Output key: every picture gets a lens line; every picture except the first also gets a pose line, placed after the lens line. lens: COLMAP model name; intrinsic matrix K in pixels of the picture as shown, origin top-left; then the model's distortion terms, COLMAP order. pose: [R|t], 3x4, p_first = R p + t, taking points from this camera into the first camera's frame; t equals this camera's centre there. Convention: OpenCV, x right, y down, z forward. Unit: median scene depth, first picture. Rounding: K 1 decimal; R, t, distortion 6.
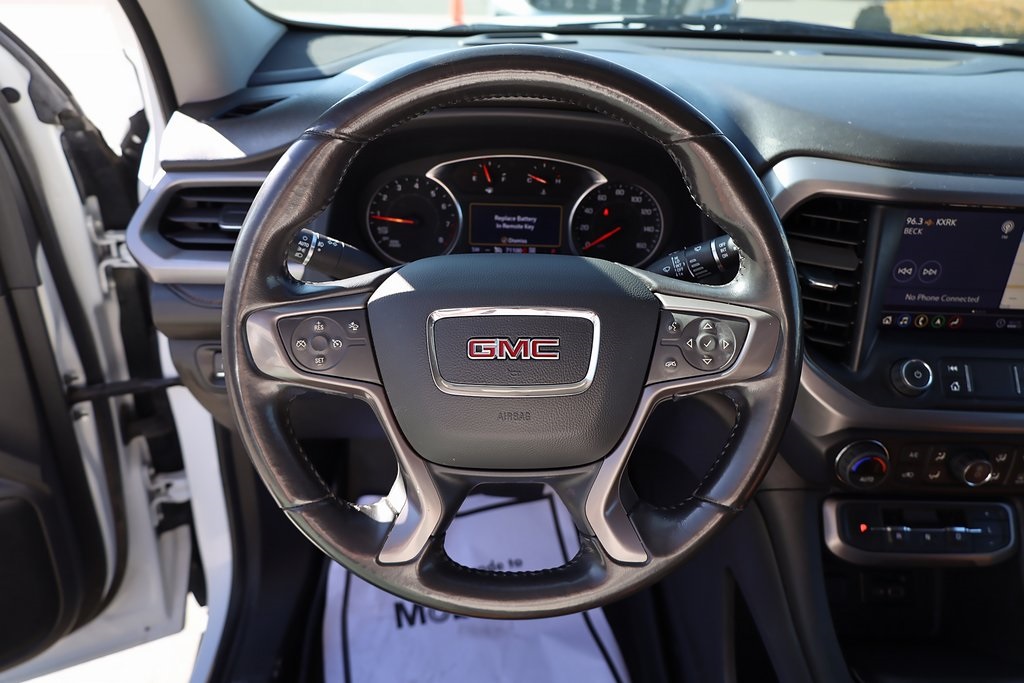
lens RADIAL K [[711.4, 0, 512.0], [0, 711.4, 341.5], [0, 0, 1]] dist [-0.014781, 0.000463]
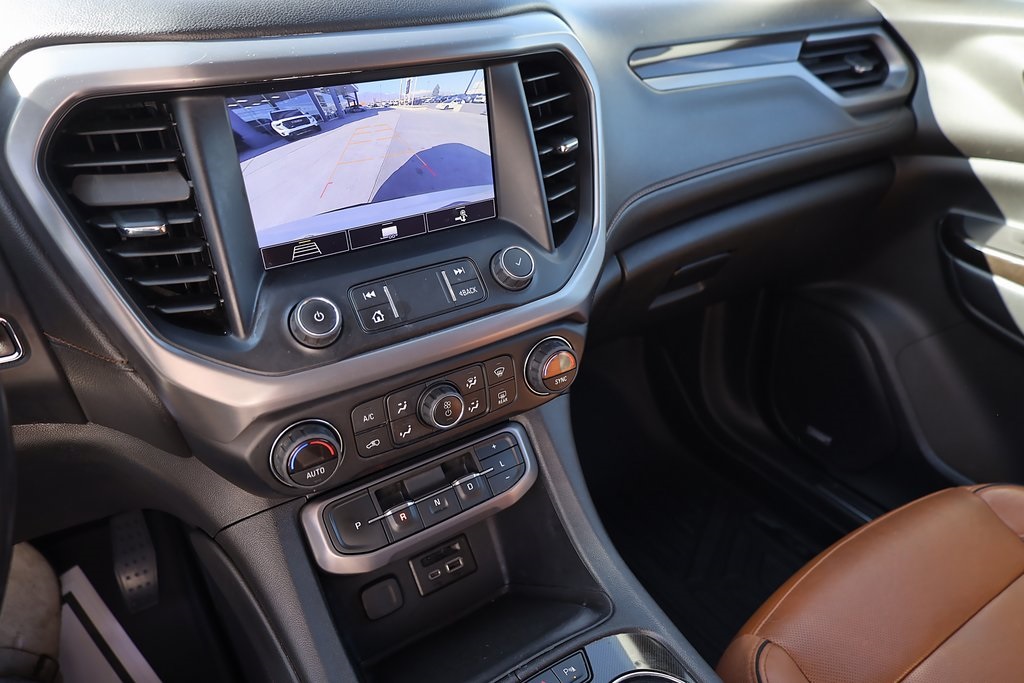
lens RADIAL K [[695.7, 0, 512.0], [0, 695.7, 341.5], [0, 0, 1]] dist [0.005463, 0.001685]
pose [[0.838793, -0.308168, 0.448841, 0.396563], [0.307111, 0.948528, 0.077318, 0.074028], [-0.449565, 0.072991, 0.890260, 0.264191]]
